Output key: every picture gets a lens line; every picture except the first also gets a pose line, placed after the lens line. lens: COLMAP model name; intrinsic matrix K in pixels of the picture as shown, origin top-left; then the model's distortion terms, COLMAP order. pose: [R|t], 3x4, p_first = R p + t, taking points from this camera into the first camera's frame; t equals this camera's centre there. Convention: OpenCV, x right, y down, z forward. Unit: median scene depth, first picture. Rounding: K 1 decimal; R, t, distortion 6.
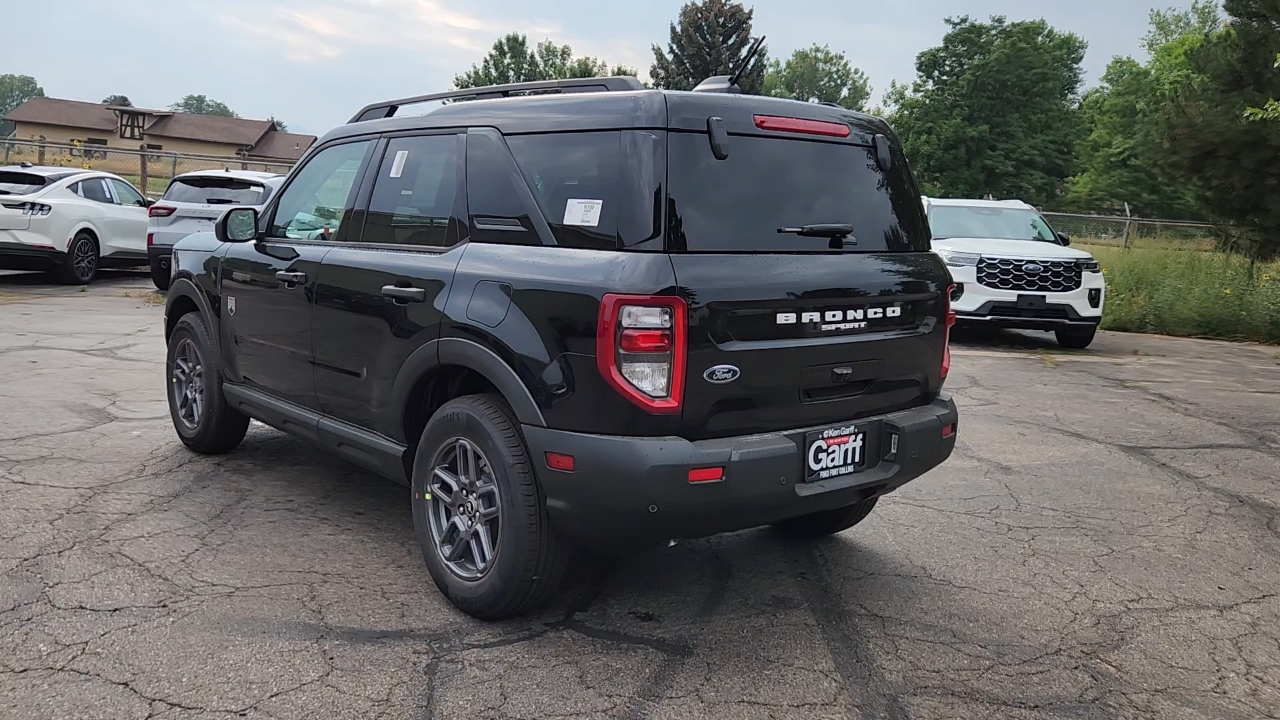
lens RADIAL K [[1087.7, 0, 617.9], [0, 1087.7, 376.7], [0, 0, 1]] dist [0.022221, -0.002477]
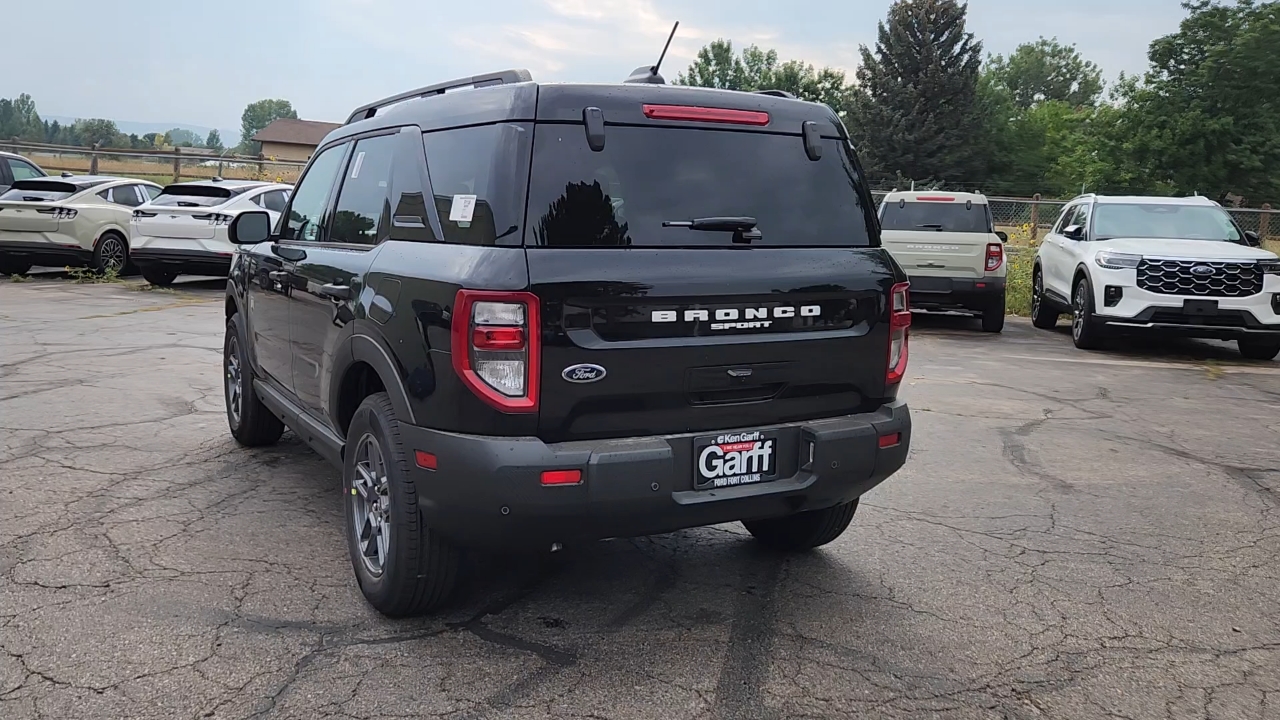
lens RADIAL K [[1087.7, 0, 622.5], [0, 1087.7, 372.7], [0, 0, 1]] dist [0.022221, -0.002477]
pose [[0.981346, 0.015155, -0.191653, 0.254940], [-0.017031, 0.999822, -0.008144, 0.003431], [0.191495, 0.011257, 0.981429, 0.050830]]
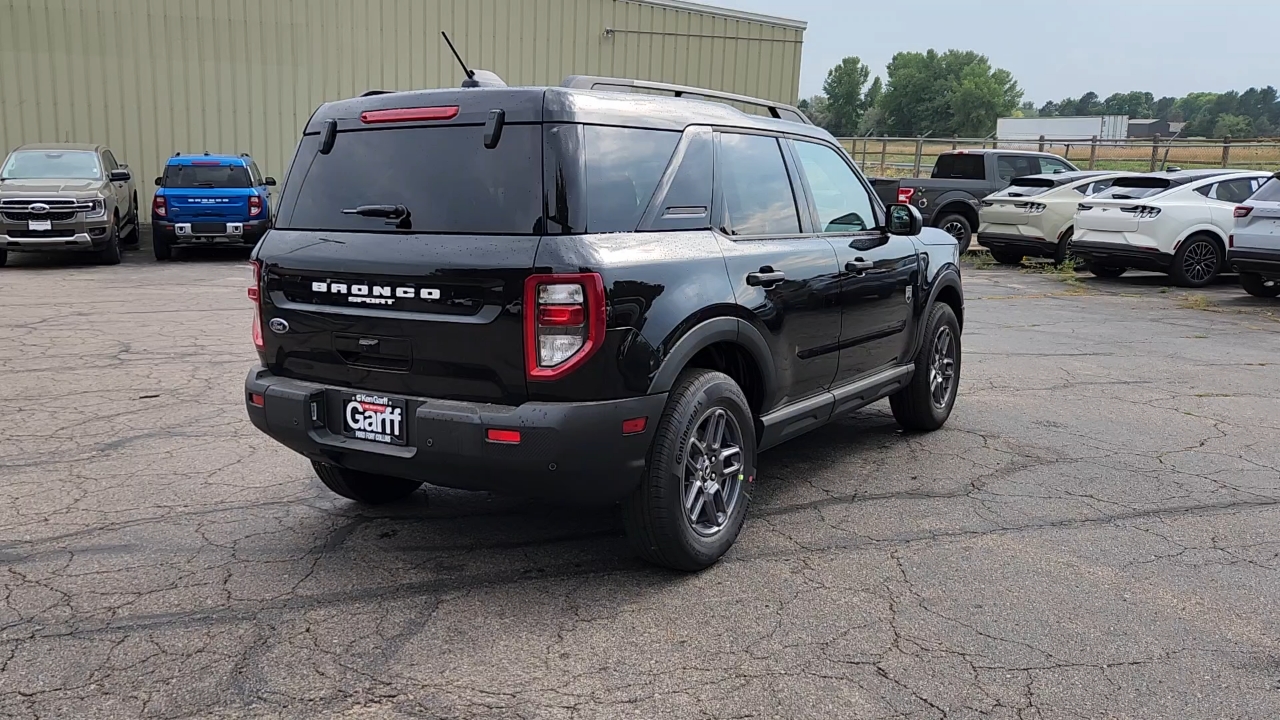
lens RADIAL K [[1087.7, 0, 623.1], [0, 1087.7, 370.3], [0, 0, 1]] dist [0.022221, -0.002477]
pose [[0.298383, 0.120356, -0.946827, 1.155807], [-0.133751, 0.987501, 0.083376, -0.089750], [0.945028, 0.101761, 0.310751, 0.805090]]
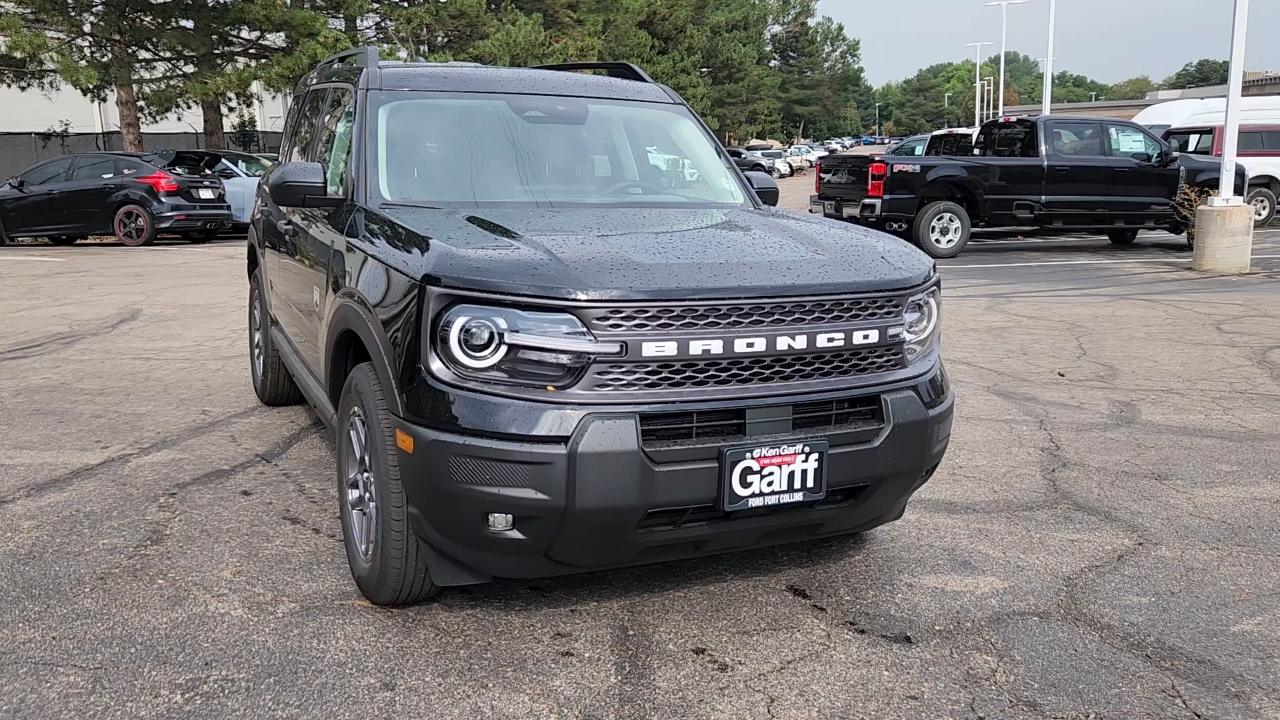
lens RADIAL K [[1087.7, 0, 623.9], [0, 1087.7, 355.9], [0, 0, 1]] dist [0.022221, -0.002477]
pose [[-0.965789, -0.109991, 0.234848, -0.593477], [-0.021197, 0.936050, 0.351228, -0.419424], [-0.258461, 0.334234, -0.906358, 2.419315]]
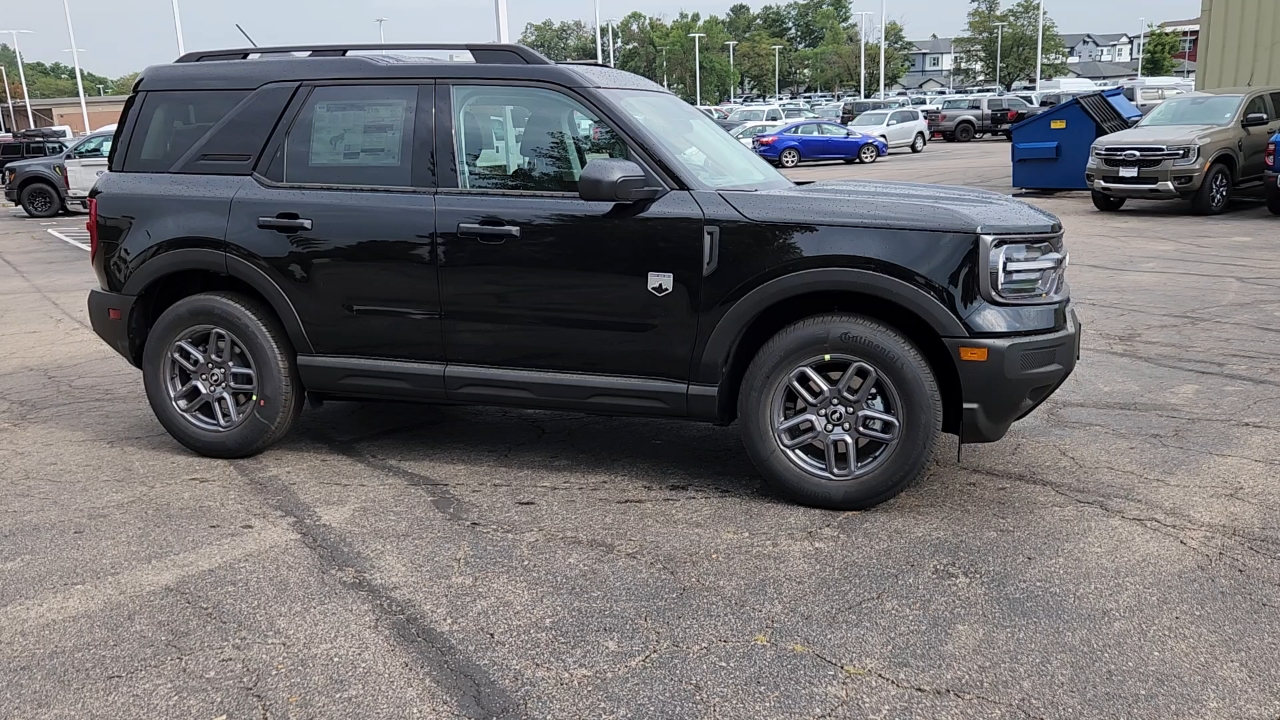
lens RADIAL K [[1087.7, 0, 626.7], [0, 1087.7, 359.2], [0, 0, 1]] dist [0.022221, -0.002477]
pose [[-0.828243, 0.077917, -0.554925, 0.515220], [-0.112259, 0.947141, 0.300538, -0.360575], [0.549009, 0.311213, -0.775716, 2.404145]]
